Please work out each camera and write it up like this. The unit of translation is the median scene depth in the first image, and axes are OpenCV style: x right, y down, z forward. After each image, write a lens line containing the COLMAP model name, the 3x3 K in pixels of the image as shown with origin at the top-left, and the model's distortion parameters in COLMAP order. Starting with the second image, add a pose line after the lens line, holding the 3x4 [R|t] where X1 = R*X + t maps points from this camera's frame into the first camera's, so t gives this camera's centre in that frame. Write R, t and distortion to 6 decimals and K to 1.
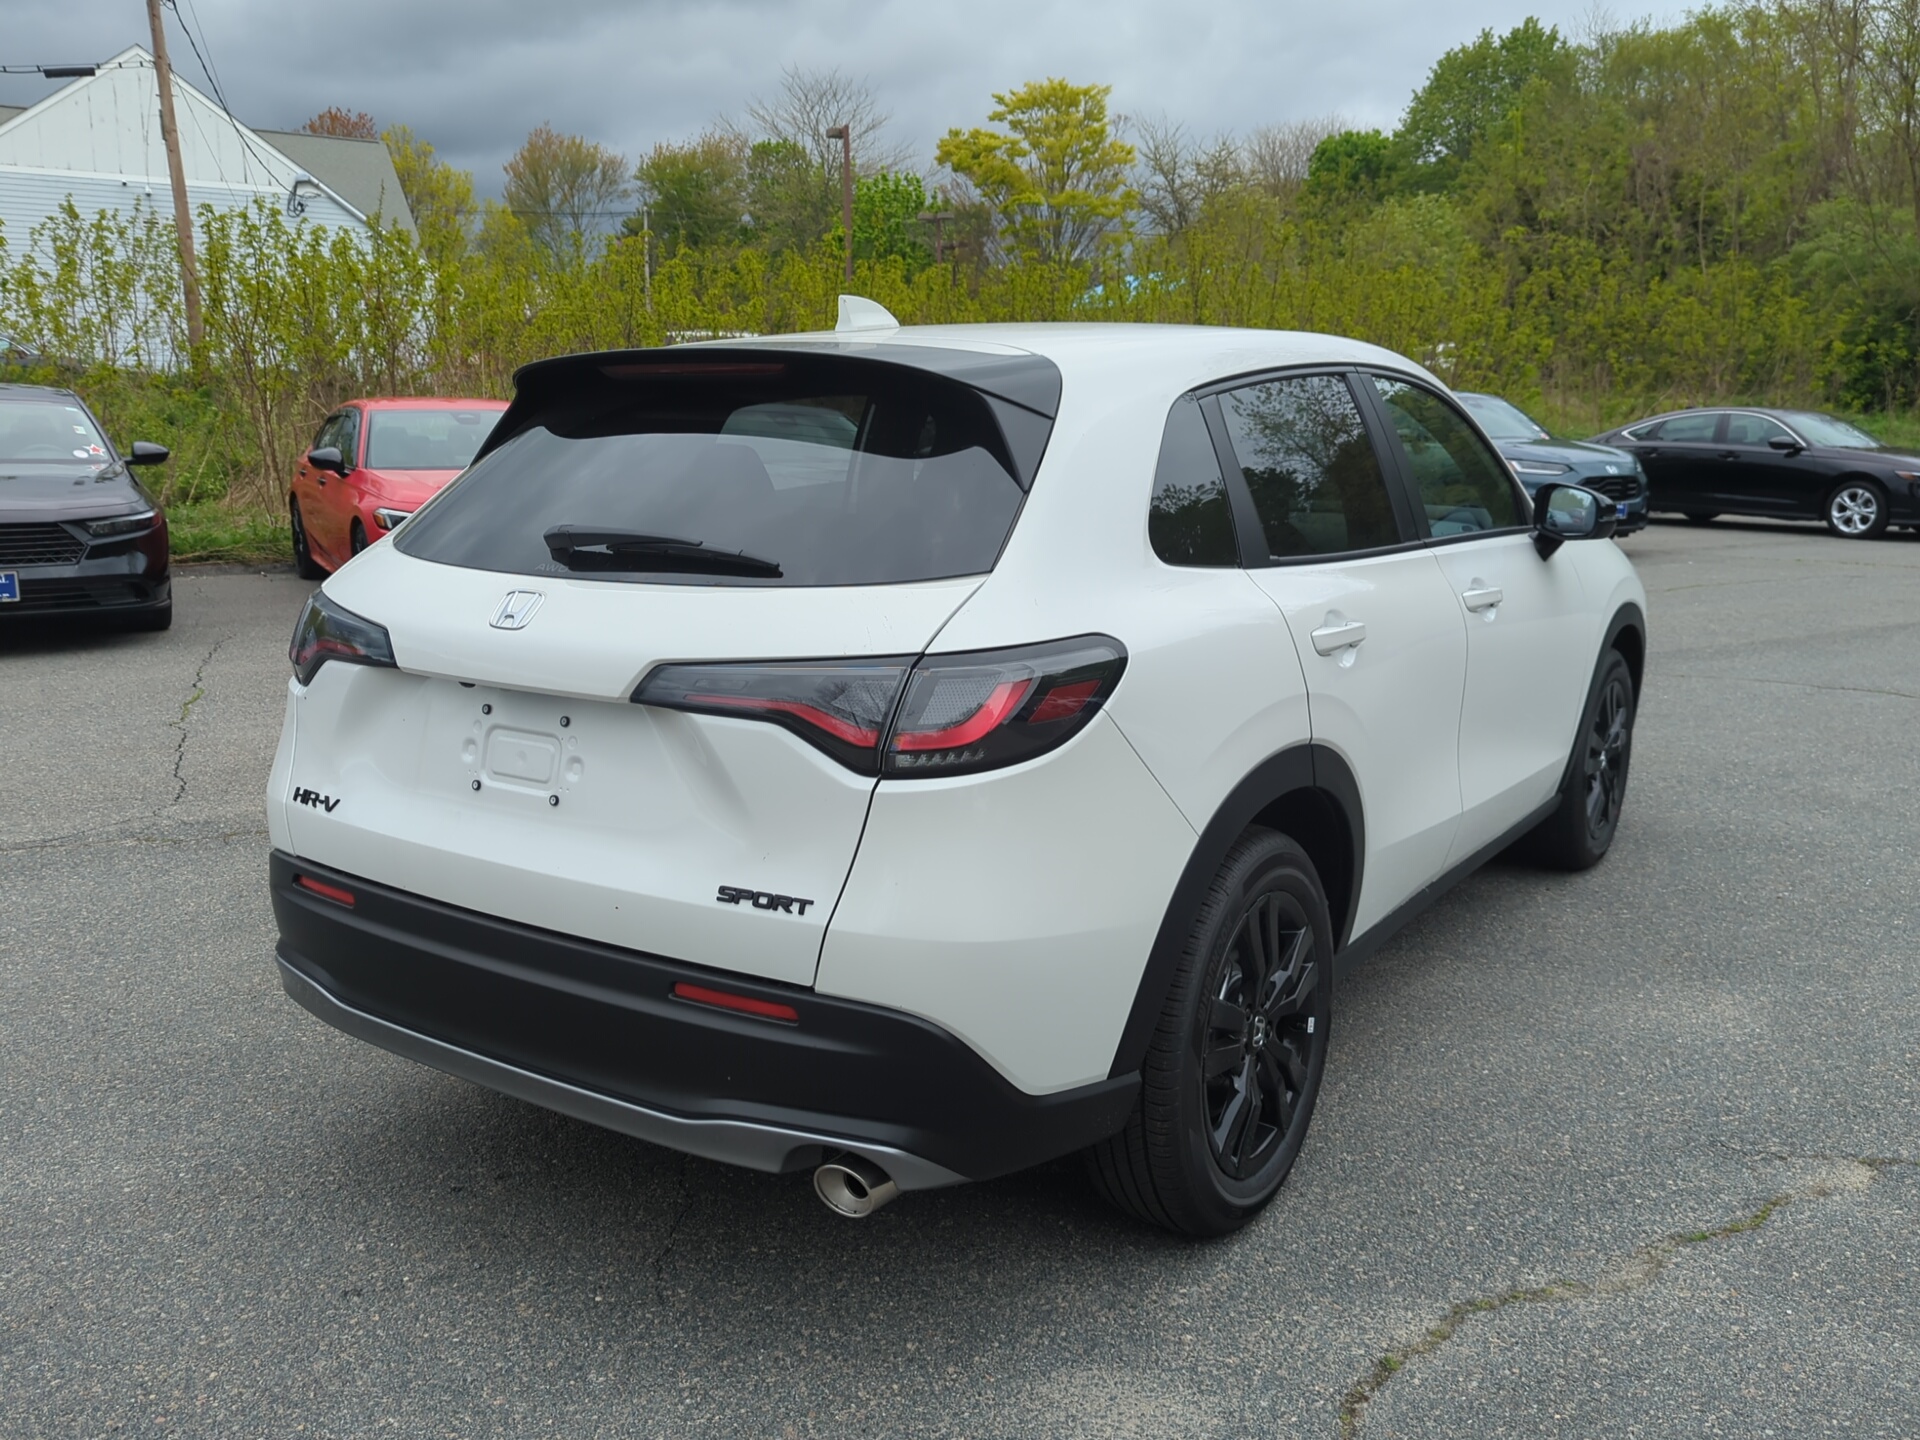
lens RADIAL K [[1554.5, 0, 958.2], [0, 1554.5, 713.1], [0, 0, 1]] dist [0.054681, -0.053731]
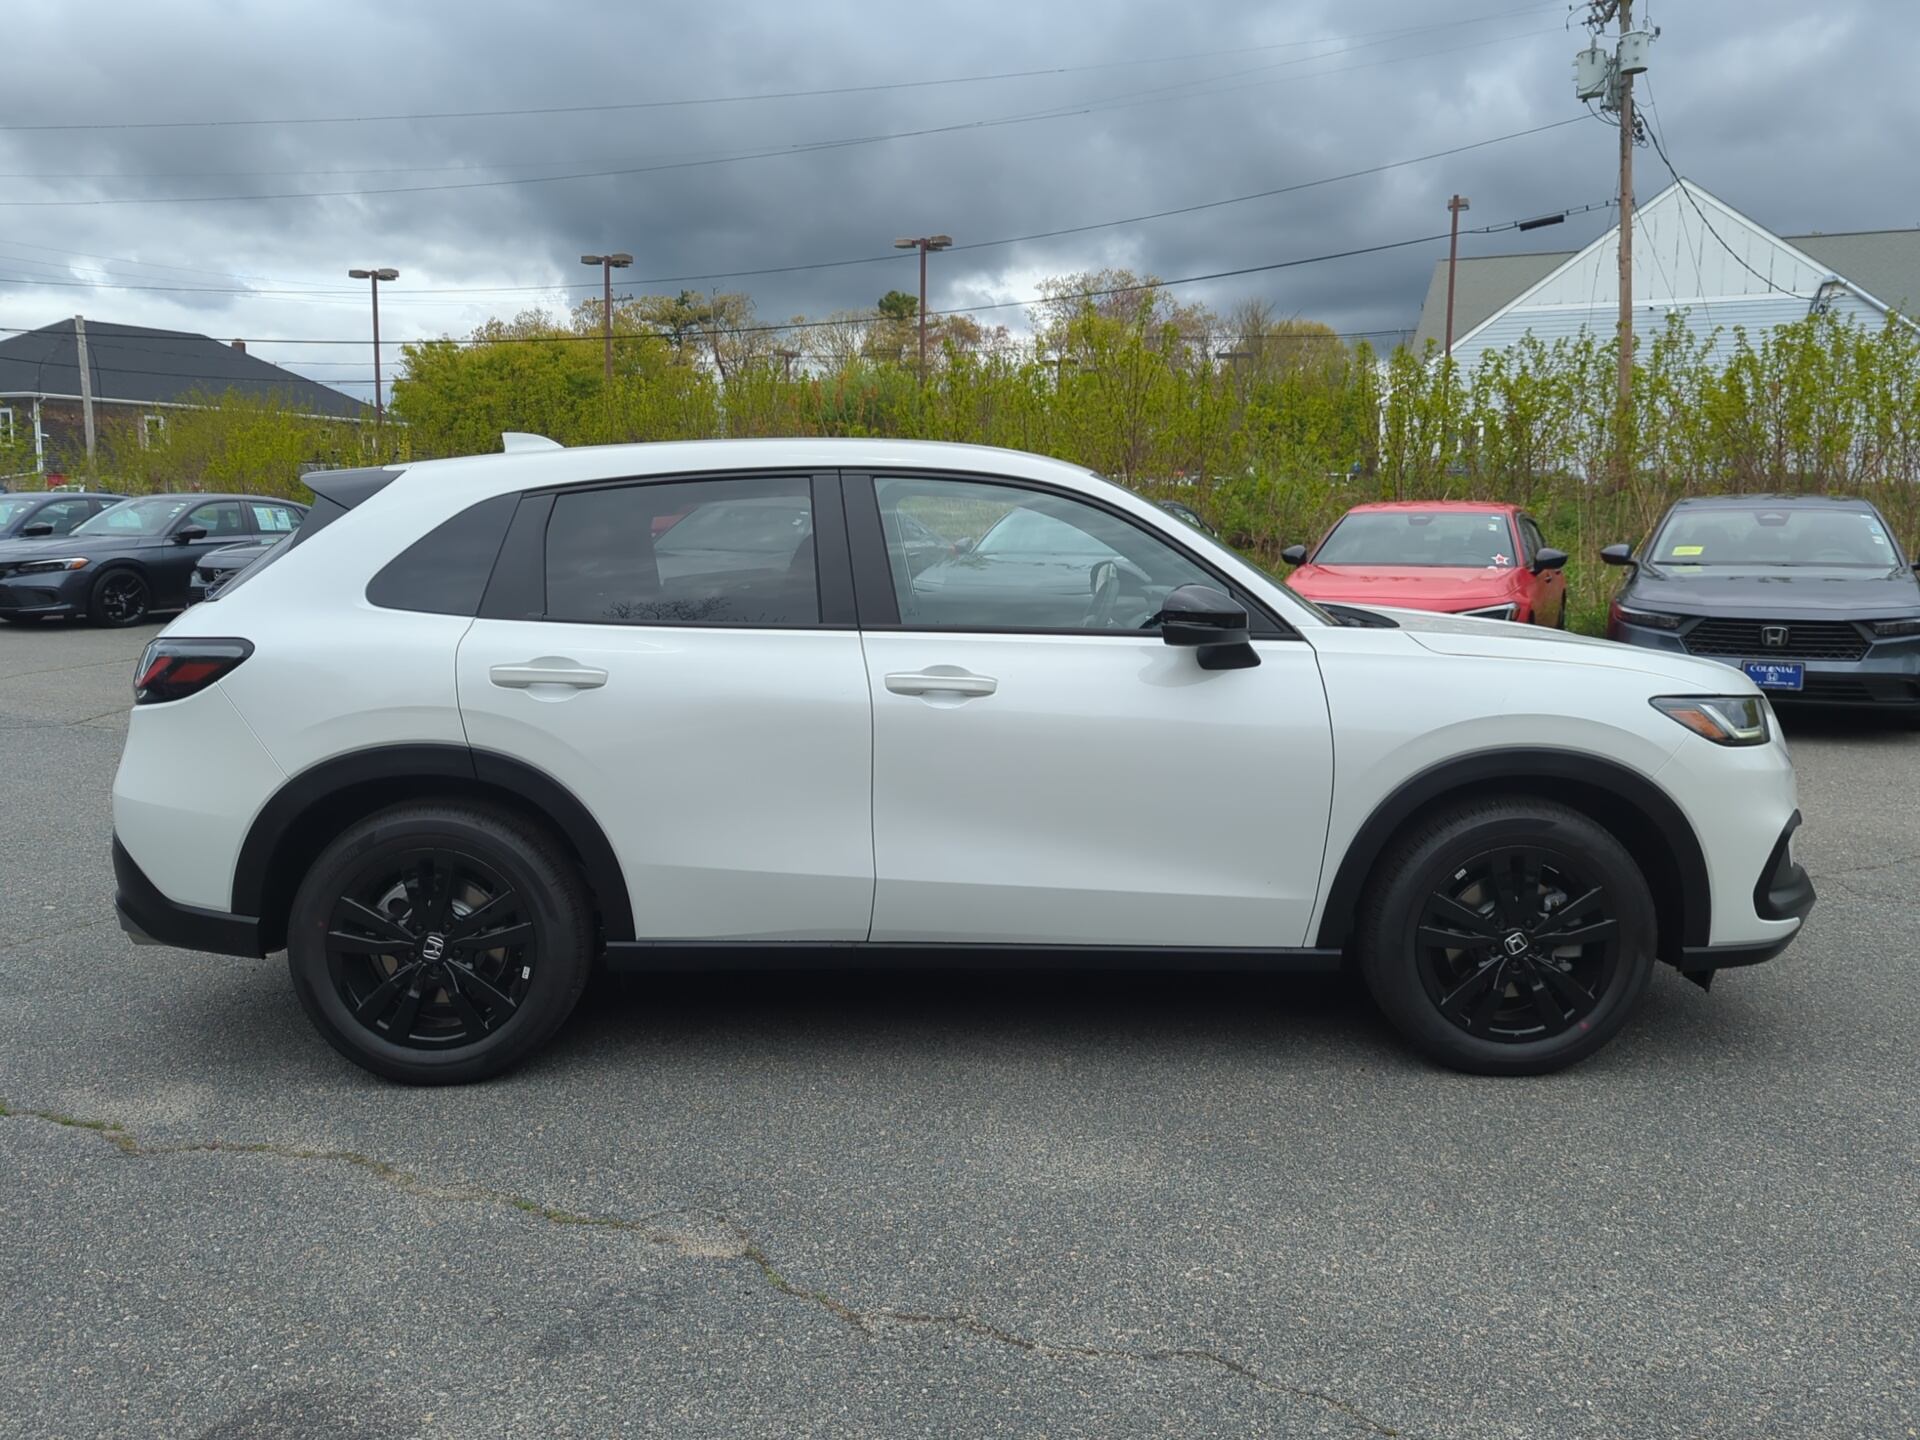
lens RADIAL K [[1554.5, 0, 960.4], [0, 1554.5, 713.0], [0, 0, 1]] dist [0.054681, -0.053731]
pose [[0.566919, 0.096787, -0.818068, 0.100600], [-0.151156, 0.988435, 0.012193, -0.005700], [0.809787, 0.116743, 0.574992, 0.035717]]
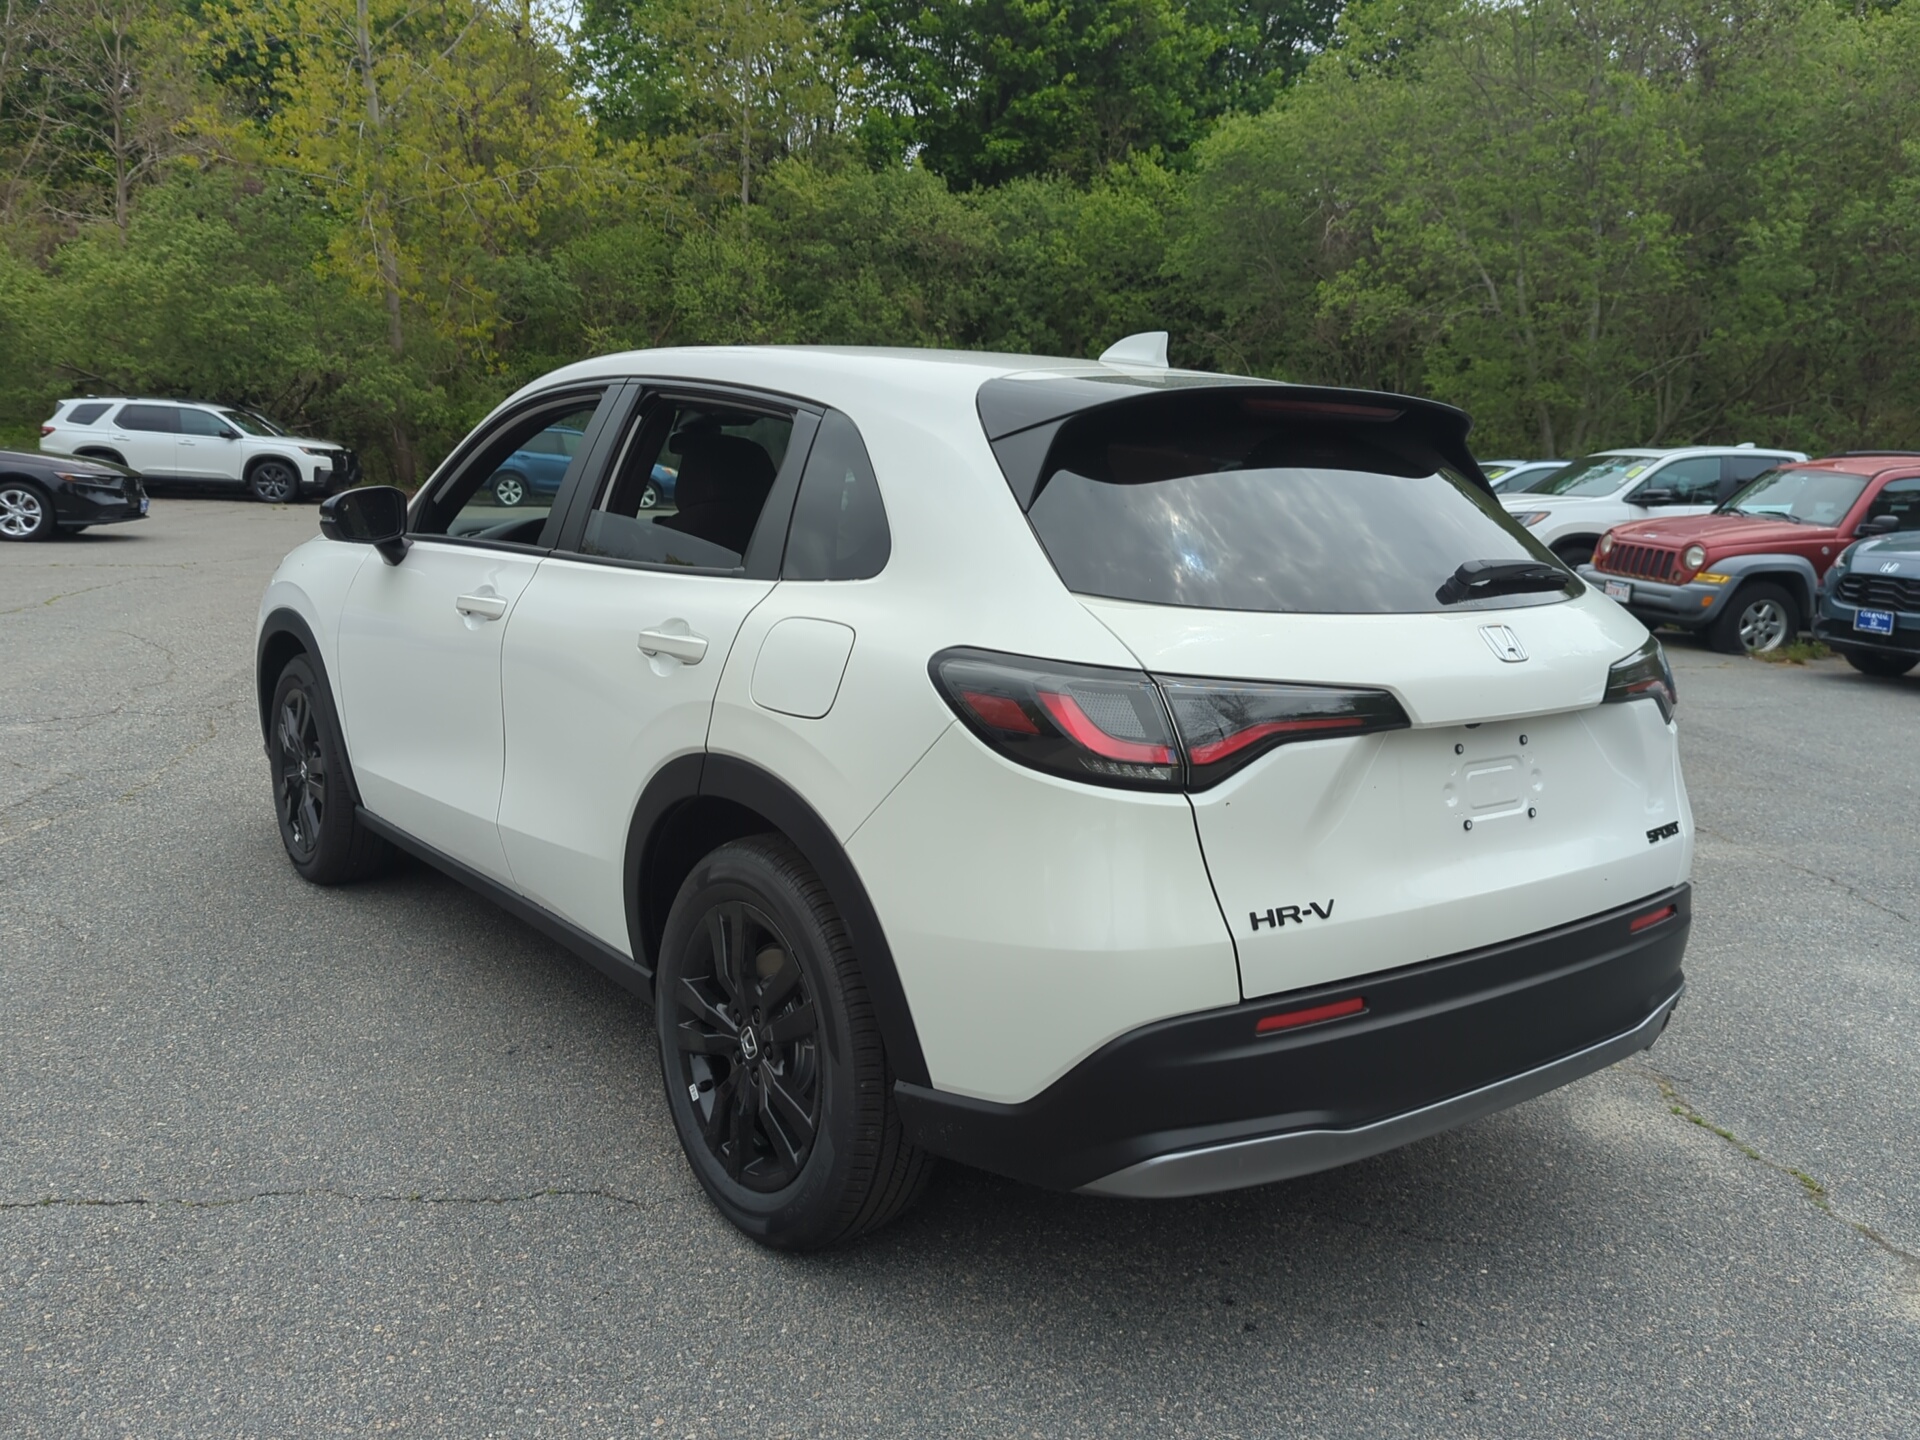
lens RADIAL K [[1554.5, 0, 1025.9], [0, 1554.5, 705.3], [0, 0, 1]] dist [0.054681, -0.053731]
pose [[0.292811, -0.139151, 0.945991, -0.077181], [0.140587, 0.984867, 0.101354, -0.009925], [-0.945779, 0.103316, 0.307943, 0.055337]]
